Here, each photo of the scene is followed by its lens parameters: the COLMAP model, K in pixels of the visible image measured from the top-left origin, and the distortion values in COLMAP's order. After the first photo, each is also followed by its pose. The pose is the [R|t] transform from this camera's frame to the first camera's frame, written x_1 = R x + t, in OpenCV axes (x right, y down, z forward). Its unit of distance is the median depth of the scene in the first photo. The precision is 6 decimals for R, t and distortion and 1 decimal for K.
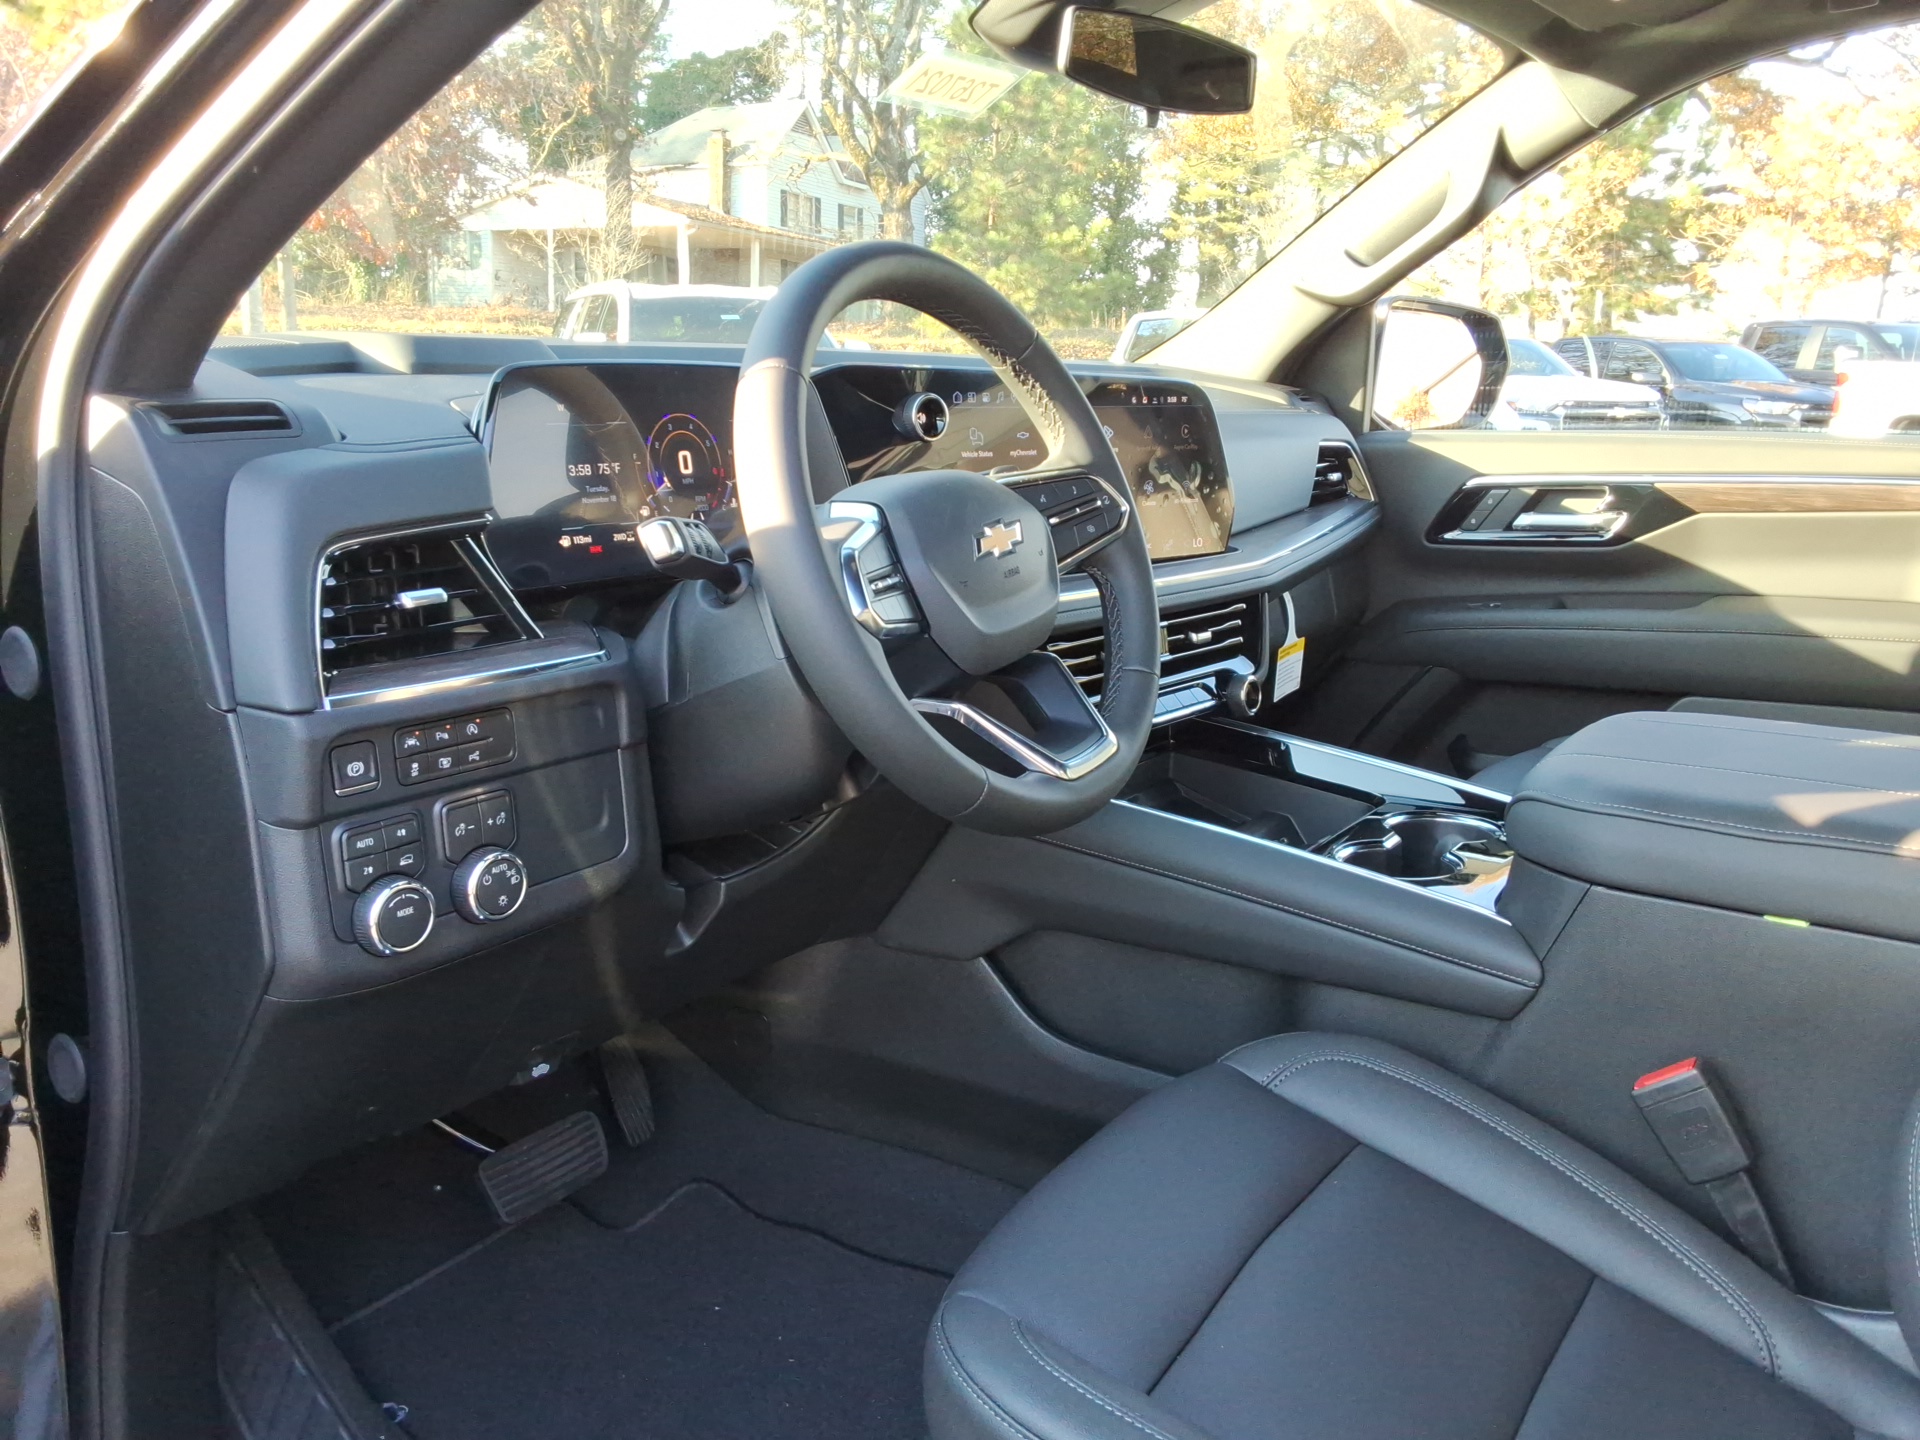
lens RADIAL K [[1552.9, 0, 994.1], [0, 1552.9, 716.5], [0, 0, 1]] dist [0.055692, -0.079102]
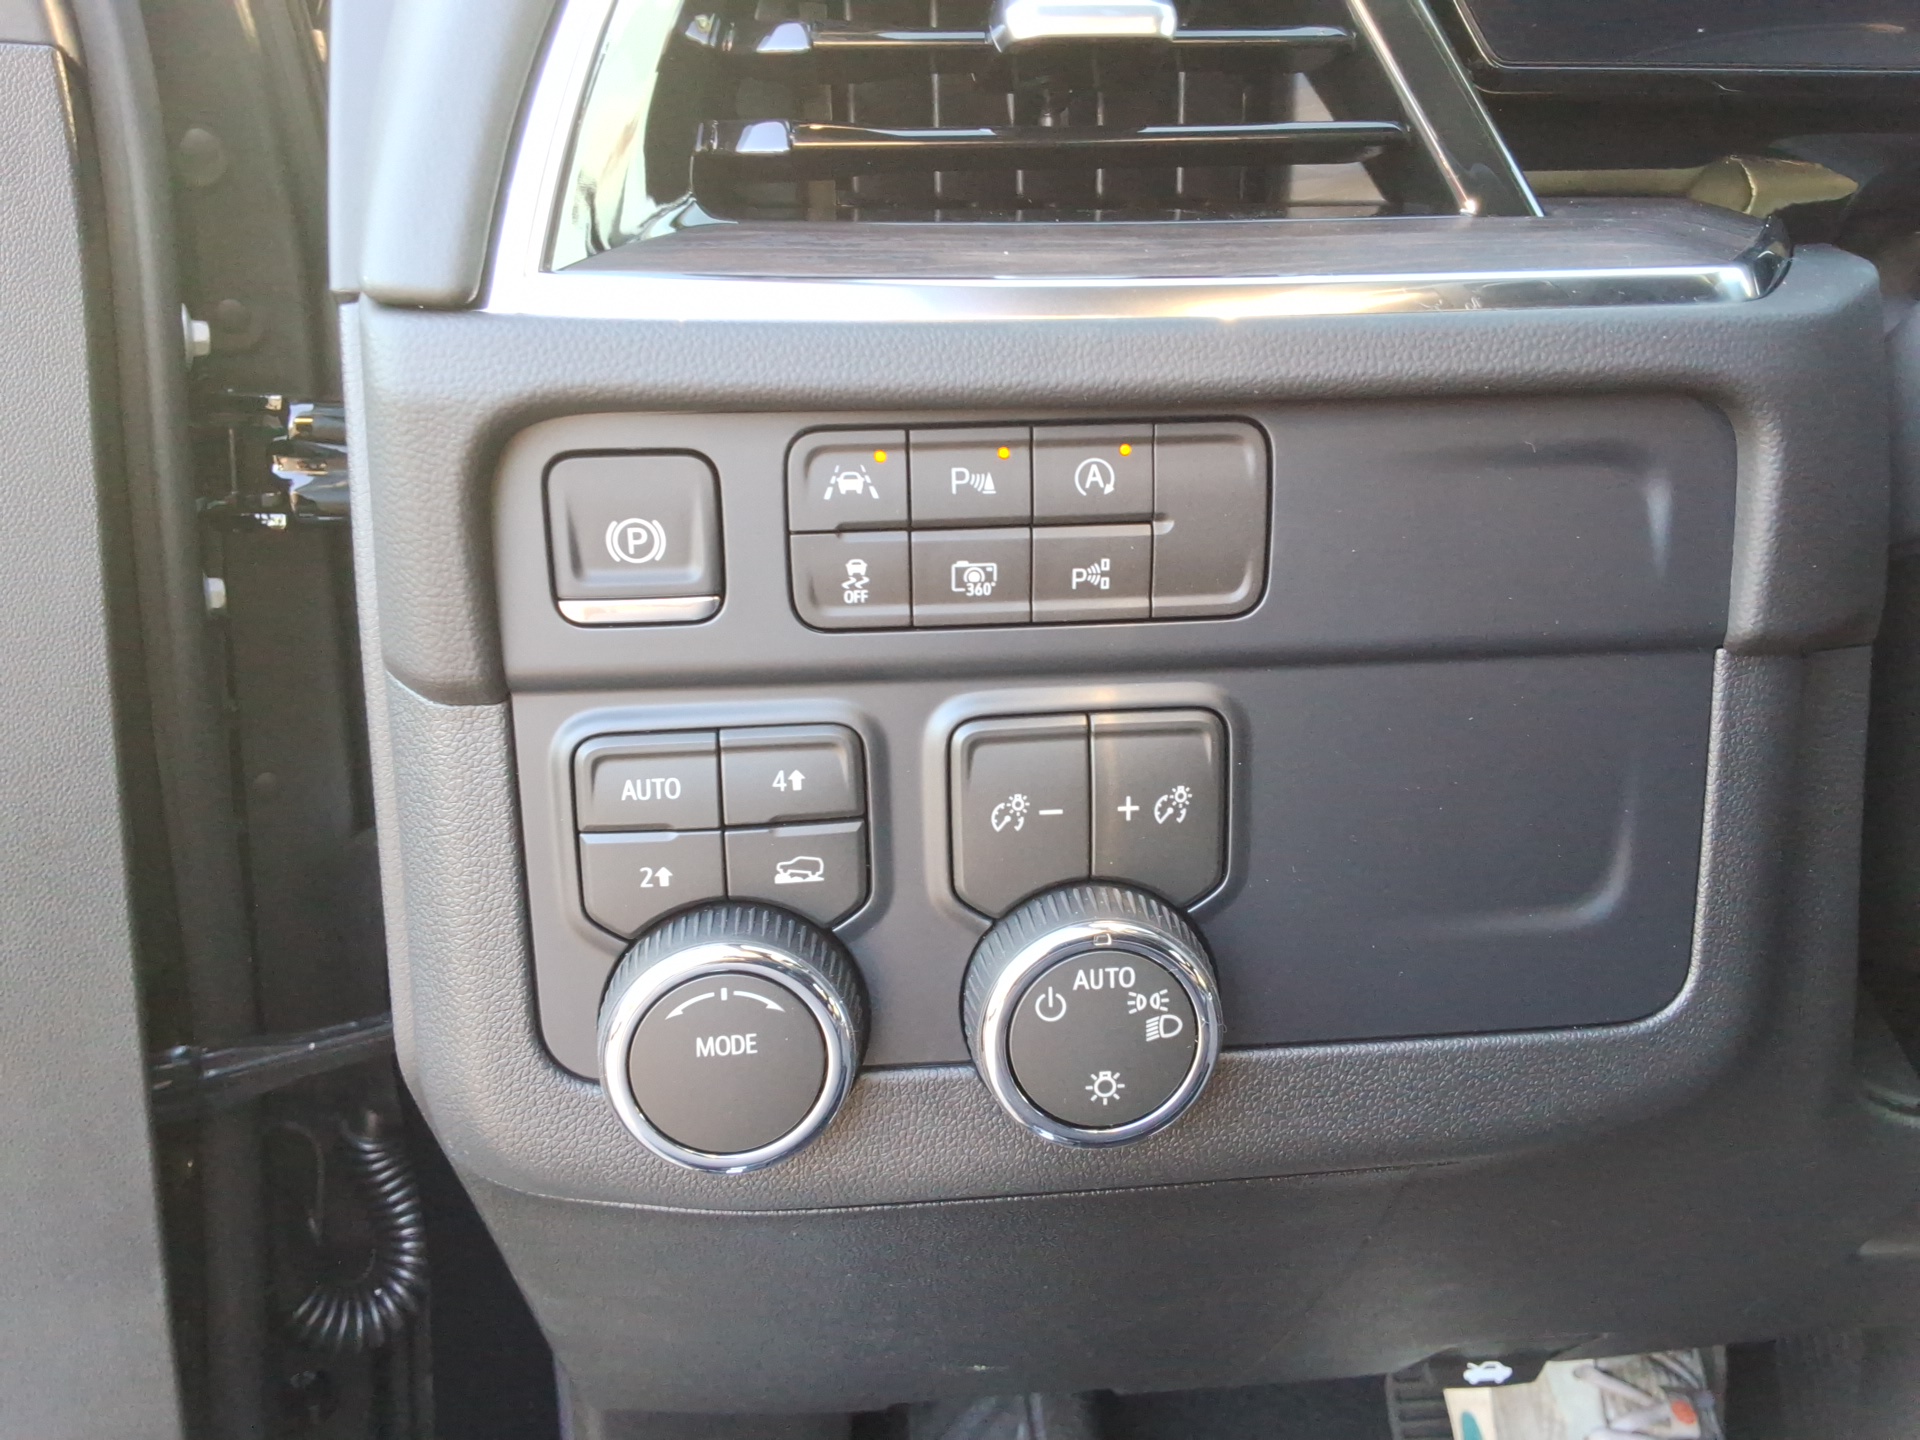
lens RADIAL K [[1562.1, 0, 979.5], [0, 1562.1, 703.3], [0, 0, 1]] dist [0.114992, -0.181790]
pose [[0.633309, 0.217059, -0.742836, -0.129914], [-0.147968, 0.976115, 0.159073, 0.006225], [0.759622, 0.009174, 0.650300, 0.799243]]
